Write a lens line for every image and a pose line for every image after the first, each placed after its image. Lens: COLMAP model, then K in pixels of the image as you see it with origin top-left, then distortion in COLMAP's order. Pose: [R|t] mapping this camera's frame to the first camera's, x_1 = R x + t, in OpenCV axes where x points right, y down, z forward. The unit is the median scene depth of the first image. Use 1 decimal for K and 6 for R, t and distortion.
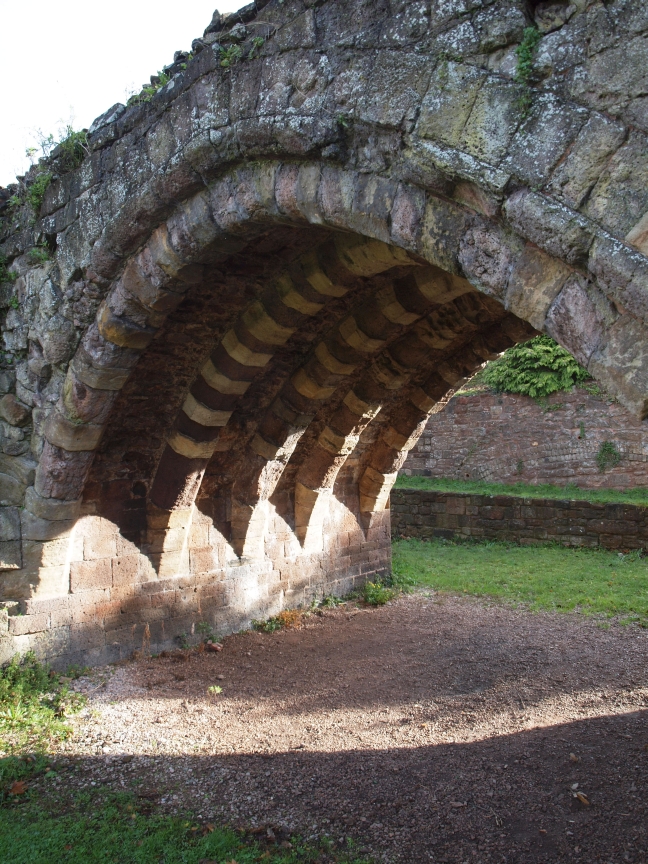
lens RADIAL K [[639.2, 0, 325.2], [0, 639.2, 434.0], [0, 0, 1]] dist [-0.056785, -0.000518]
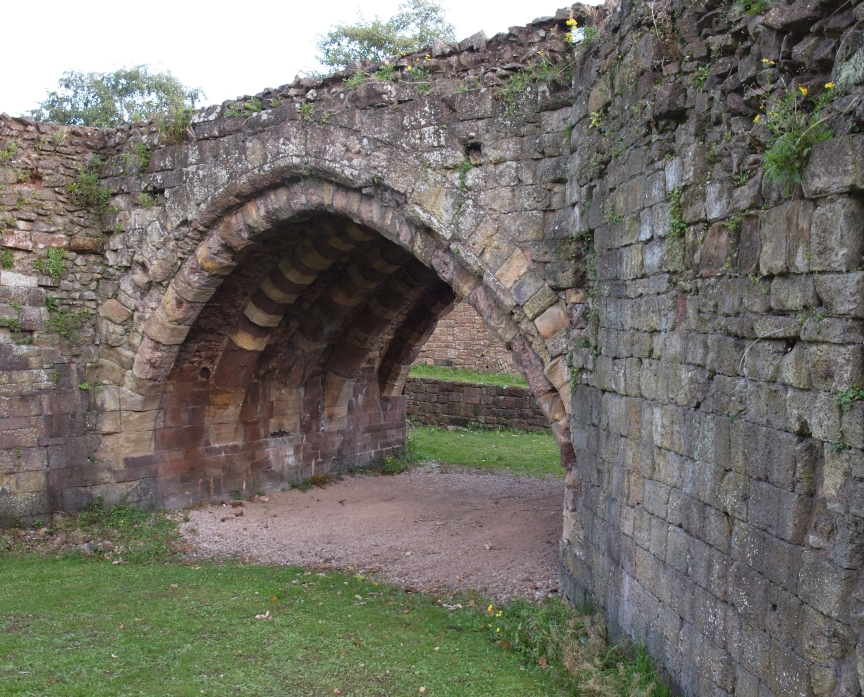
lens RADIAL K [[728.6, 0, 489.4], [0, 728.6, 407.0], [0, 0, 1]] dist [-0.080167, 0.002071]
pose [[0.979547, 0.017240, 0.200475, -0.033652], [-0.042262, 0.991727, 0.121209, -0.064043], [-0.196727, -0.127202, 0.972172, -0.735399]]
